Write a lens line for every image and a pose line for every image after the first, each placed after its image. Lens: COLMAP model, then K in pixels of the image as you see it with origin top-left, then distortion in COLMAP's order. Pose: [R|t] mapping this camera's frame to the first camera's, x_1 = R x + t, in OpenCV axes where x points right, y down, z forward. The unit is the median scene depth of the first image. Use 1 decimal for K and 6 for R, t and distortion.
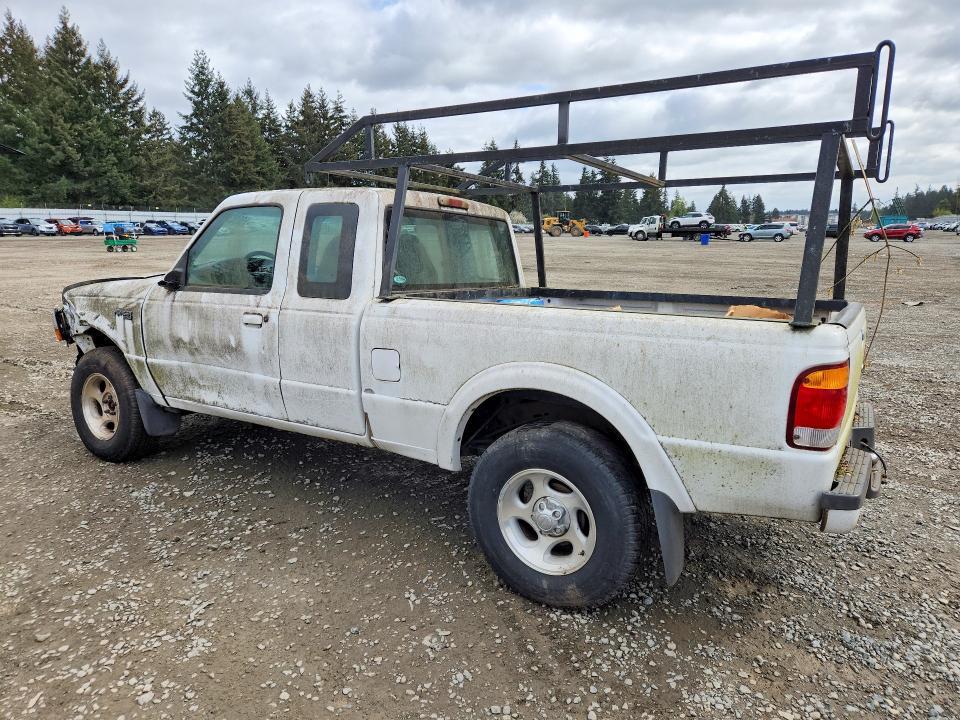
lens RADIAL K [[658.8, 0, 480.0], [0, 658.8, 360.0], [0, 0, 1]] dist [0.088160, -0.080131]
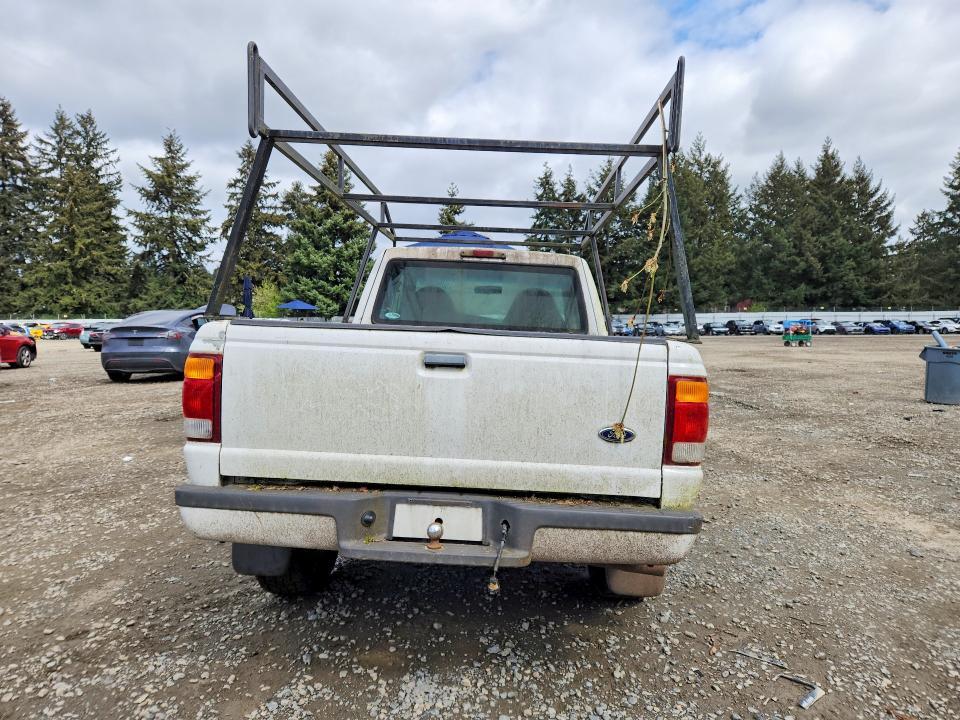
lens RADIAL K [[663.8, 0, 509.2], [0, 663.8, 342.0], [0, 0, 1]] dist [0.080803, -0.072057]
pose [[0.488850, 0.010172, -0.872309, 0.114403], [-0.170014, 0.981870, -0.083828, -0.000518], [0.855641, 0.189284, 0.481716, 0.062651]]
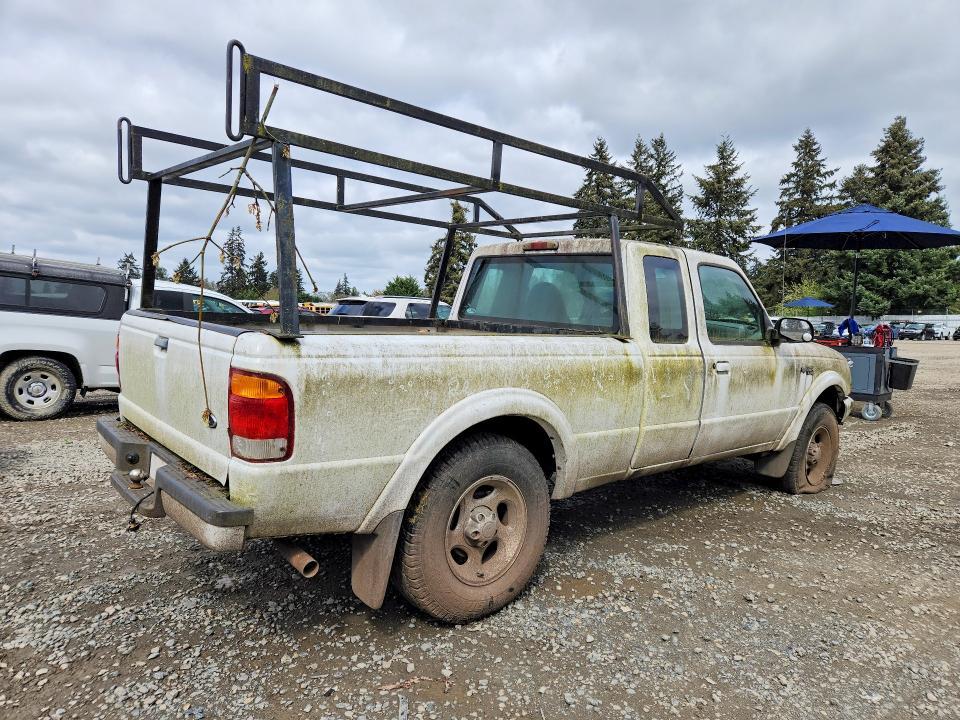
lens RADIAL K [[658.8, 0, 480.0], [0, 658.8, 360.0], [0, 0, 1]] dist [0.088160, -0.080131]
pose [[-0.328128, 0.041205, -0.943734, 0.118667], [-0.210376, 0.970770, 0.115531, -0.019231], [0.920909, 0.236448, -0.309868, 0.152665]]
